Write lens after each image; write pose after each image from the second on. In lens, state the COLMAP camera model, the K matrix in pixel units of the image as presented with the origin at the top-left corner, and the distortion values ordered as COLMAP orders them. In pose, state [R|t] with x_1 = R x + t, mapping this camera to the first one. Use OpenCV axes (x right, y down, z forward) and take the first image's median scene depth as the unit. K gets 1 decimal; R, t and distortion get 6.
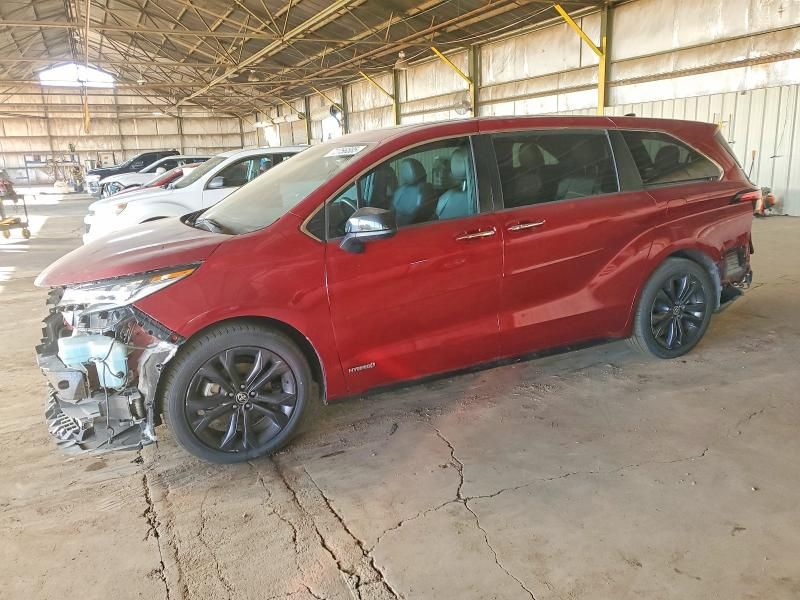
lens RADIAL K [[613.3, 0, 387.9], [0, 613.3, 299.3], [0, 0, 1]] dist [0.031958, 0.002316]
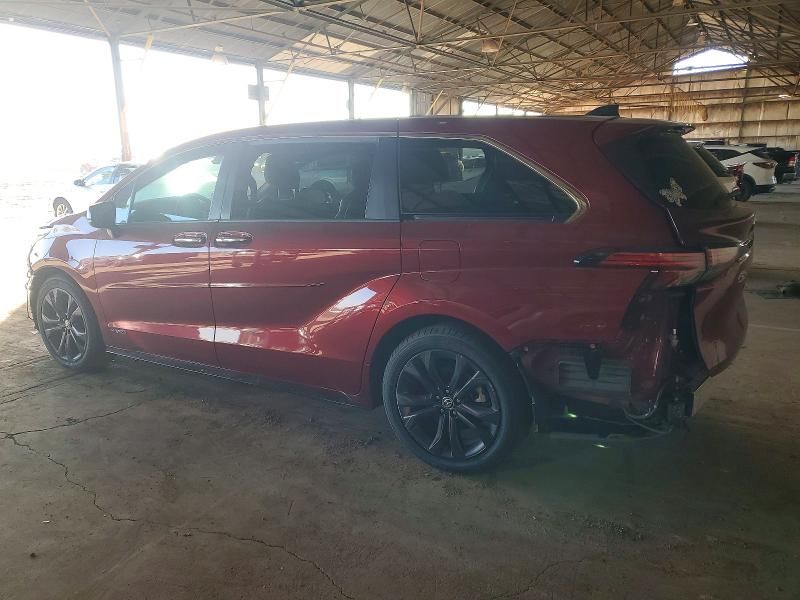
lens RADIAL K [[613.3, 0, 387.9], [0, 613.3, 299.3], [0, 0, 1]] dist [0.031958, 0.002316]
pose [[0.548412, 0.218948, -0.807035, 0.095439], [-0.201990, 0.971219, 0.126231, -0.016555], [0.811446, 0.093786, 0.576854, 0.055156]]
